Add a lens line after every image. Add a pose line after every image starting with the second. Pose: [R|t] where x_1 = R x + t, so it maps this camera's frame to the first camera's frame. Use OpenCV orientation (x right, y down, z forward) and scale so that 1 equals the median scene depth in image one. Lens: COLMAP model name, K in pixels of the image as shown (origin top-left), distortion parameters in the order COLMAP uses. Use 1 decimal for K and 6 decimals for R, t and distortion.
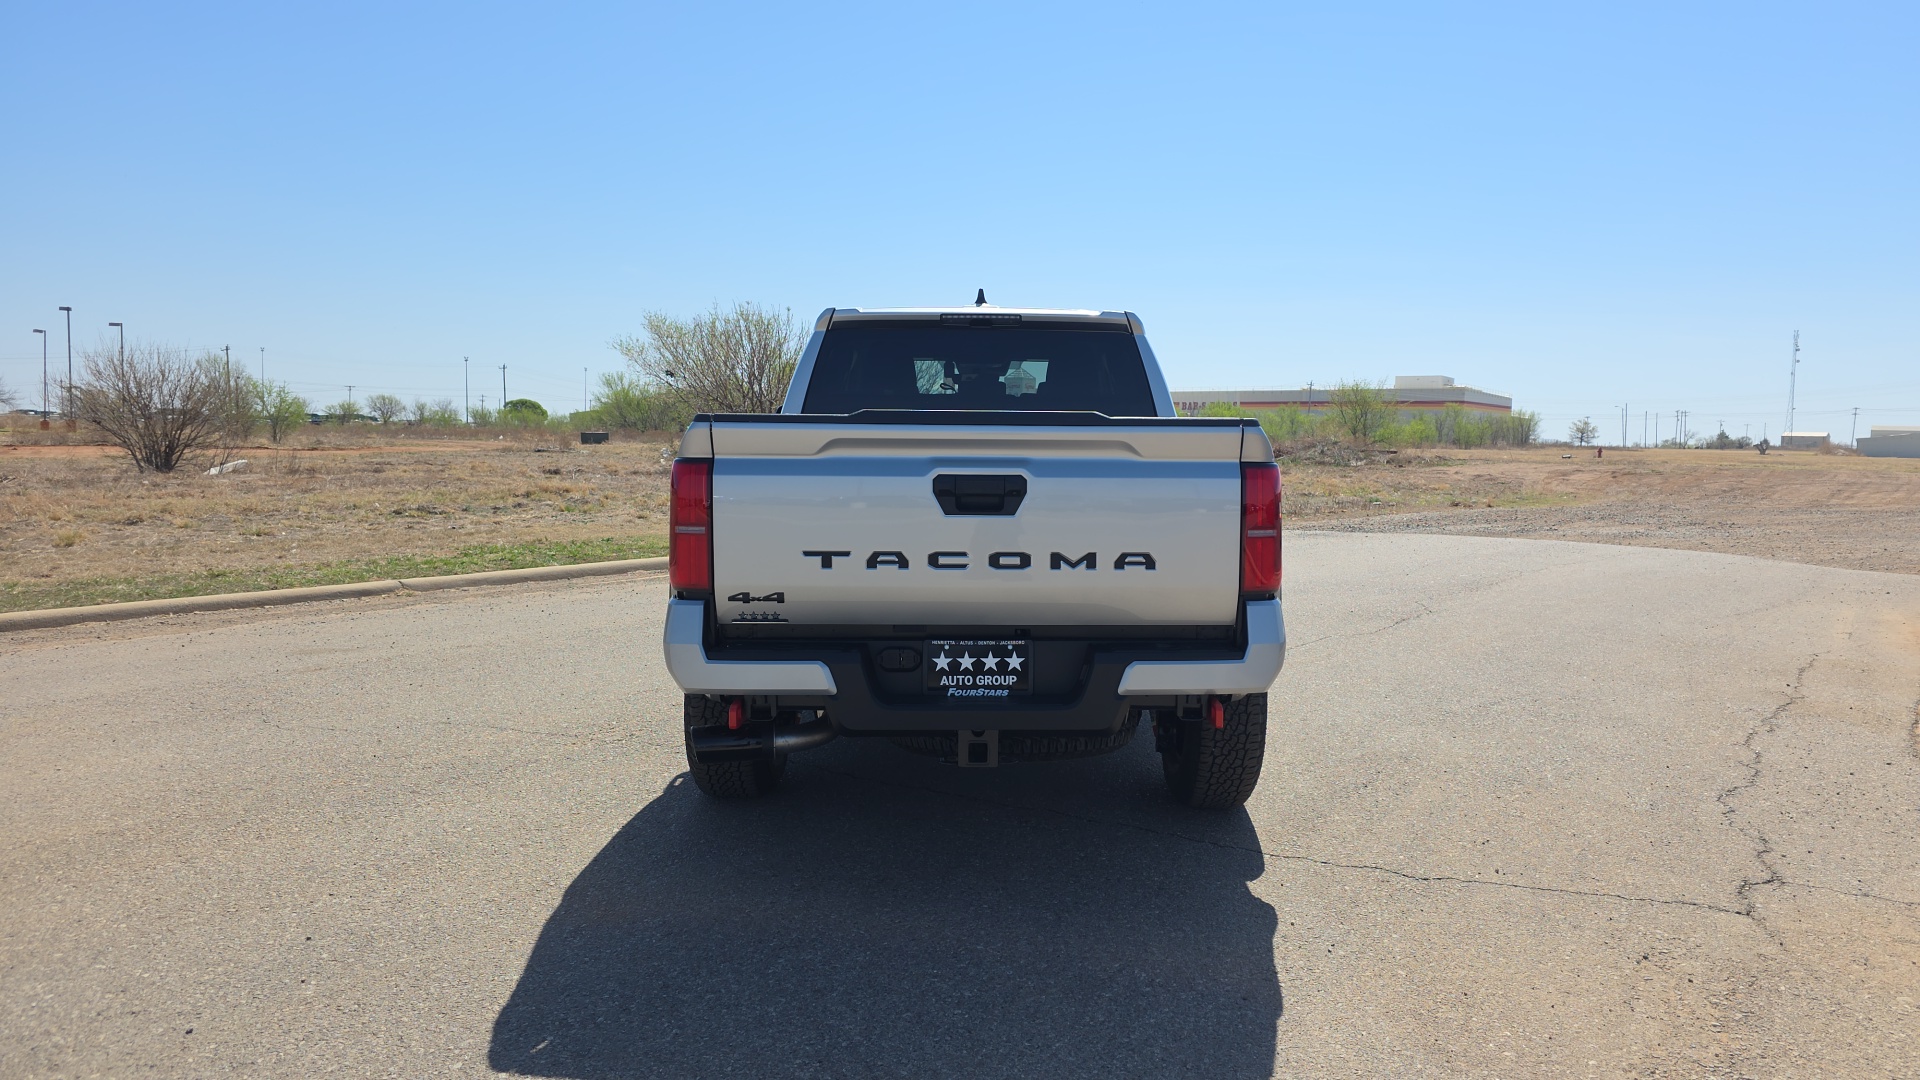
lens RADIAL K [[1353.9, 0, 960.0], [0, 1353.9, 540.0], [0, 0, 1]] dist [0.062185, -0.002889]
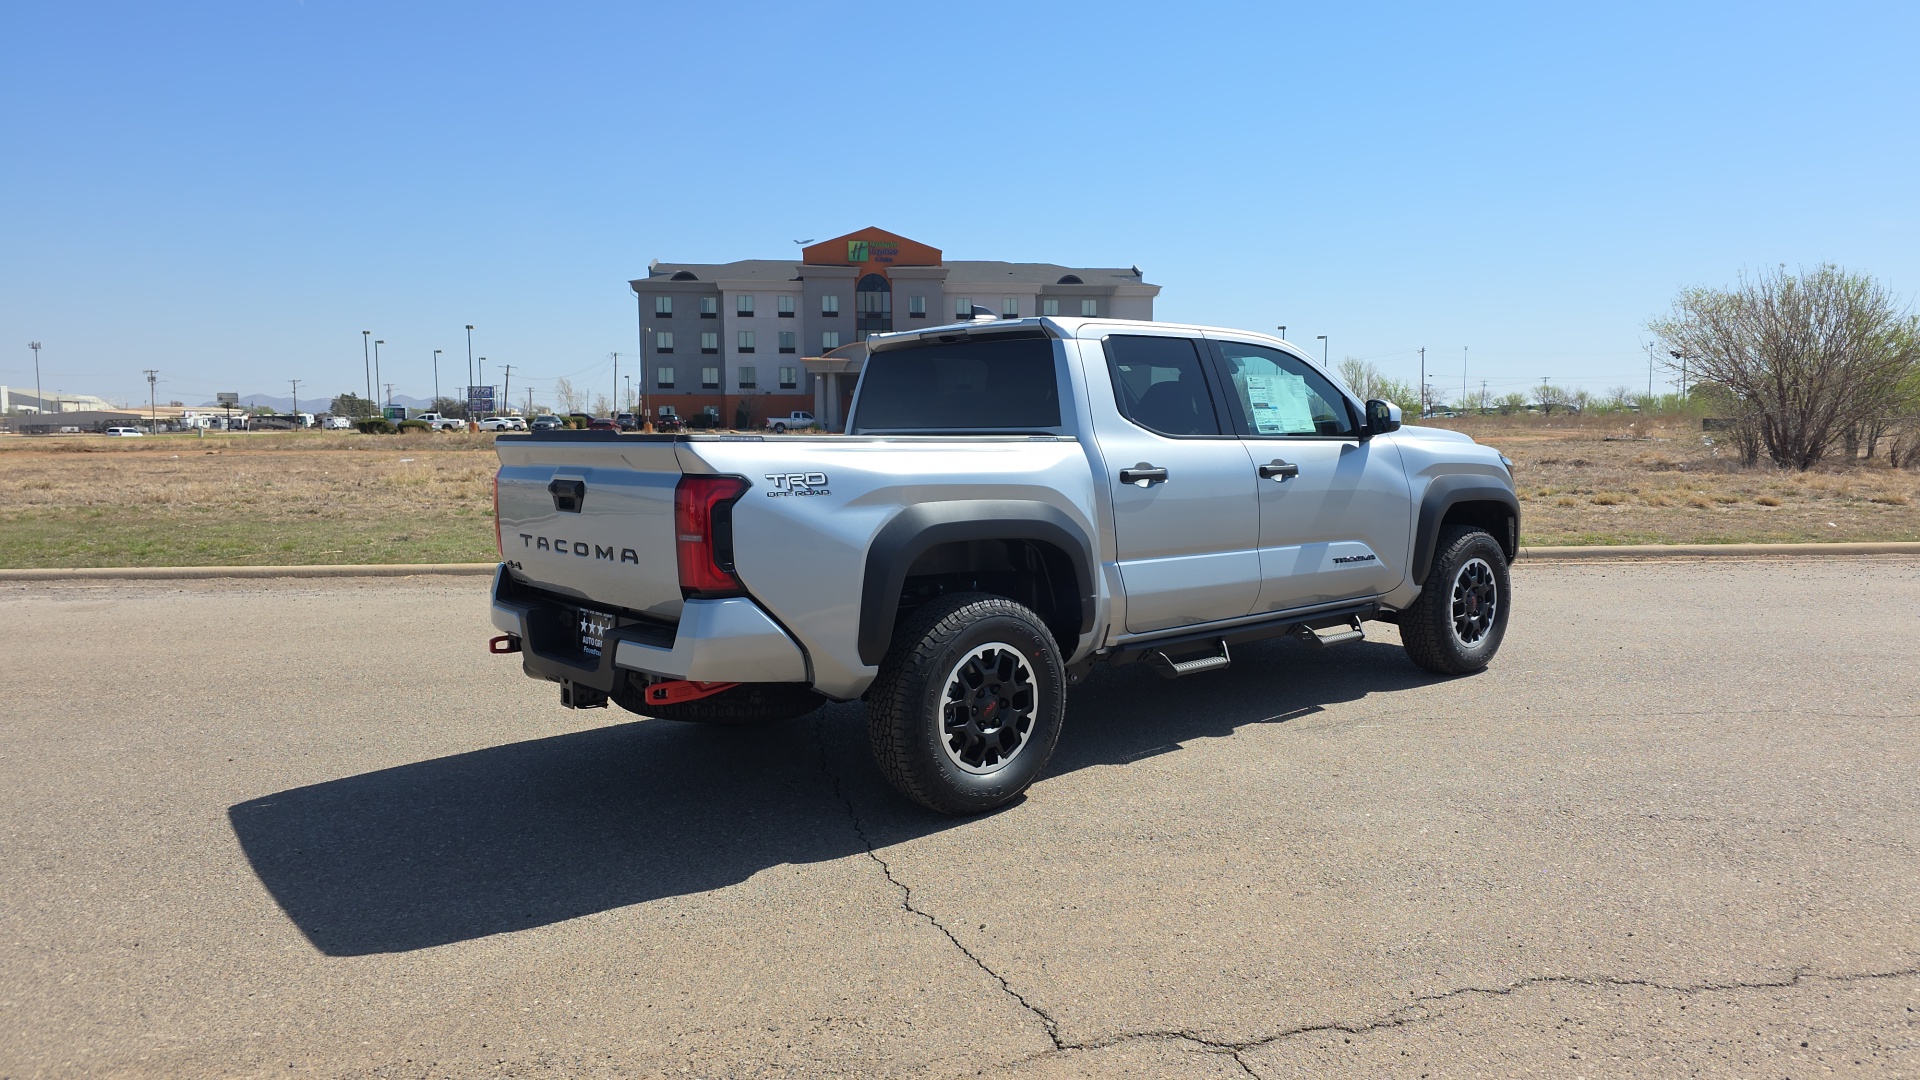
lens RADIAL K [[1276.1, 0, 889.3], [0, 1276.1, 551.6], [0, 0, 1]] dist [0.052831, -0.000882]
pose [[0.614942, 0.062480, -0.786093, 1.118529], [-0.045671, 0.998005, 0.043596, -0.046162], [0.787249, 0.009093, 0.616569, 0.477312]]
